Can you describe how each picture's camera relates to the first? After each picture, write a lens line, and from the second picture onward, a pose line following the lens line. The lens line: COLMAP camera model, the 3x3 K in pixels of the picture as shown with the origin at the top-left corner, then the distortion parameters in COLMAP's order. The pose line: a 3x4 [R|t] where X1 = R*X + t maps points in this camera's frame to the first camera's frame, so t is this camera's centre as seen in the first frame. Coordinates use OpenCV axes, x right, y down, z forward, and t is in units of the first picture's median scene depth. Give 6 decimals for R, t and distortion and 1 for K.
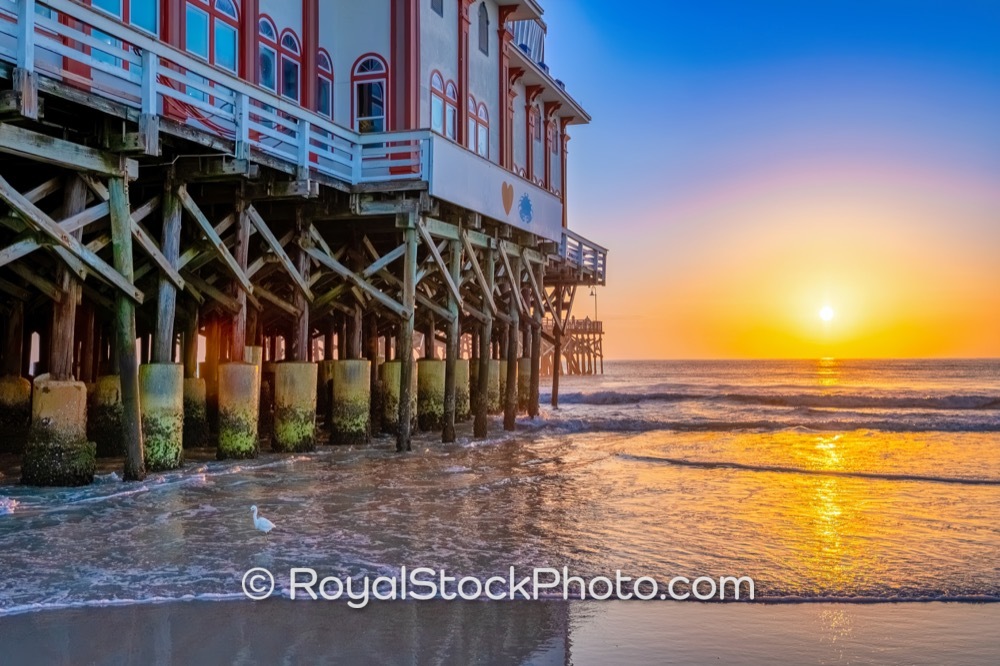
lens RADIAL K [[1056.4, 0, 500.6], [0, 1056.4, 333.2], [0, 0, 1]] dist [0.000301, 0.000000]
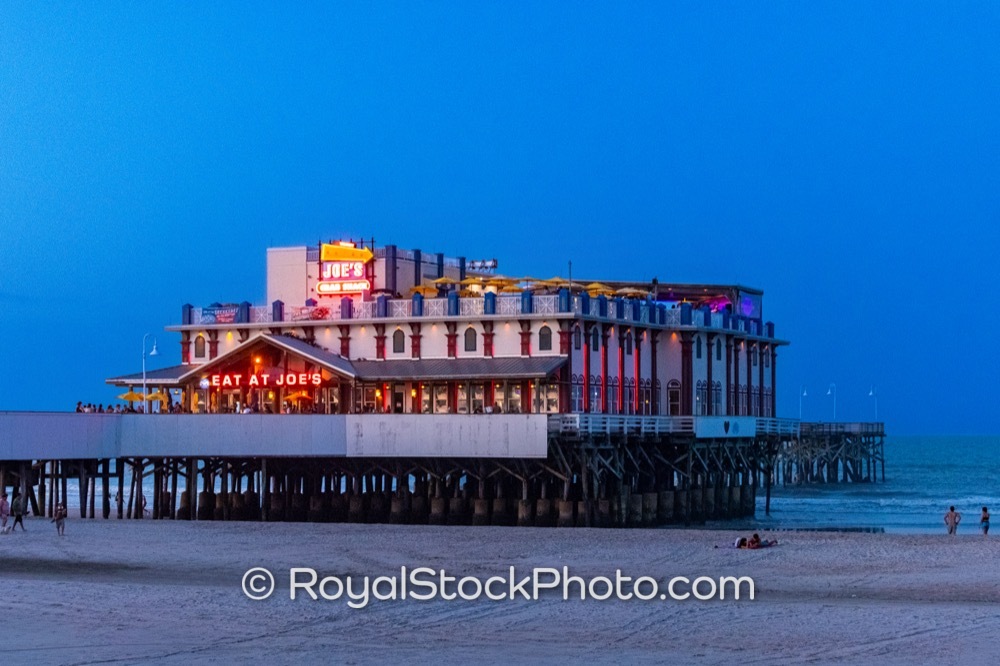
lens RADIAL K [[1975.4, 0, 497.8], [0, 1975.4, 332.0], [0, 0, 1]] dist [-0.007573, 0.000000]
pose [[0.985770, 0.000893, -0.168100, 0.288021], [-0.004729, 0.999737, -0.022420, -0.272195], [0.168035, 0.022896, 0.985515, -4.153666]]
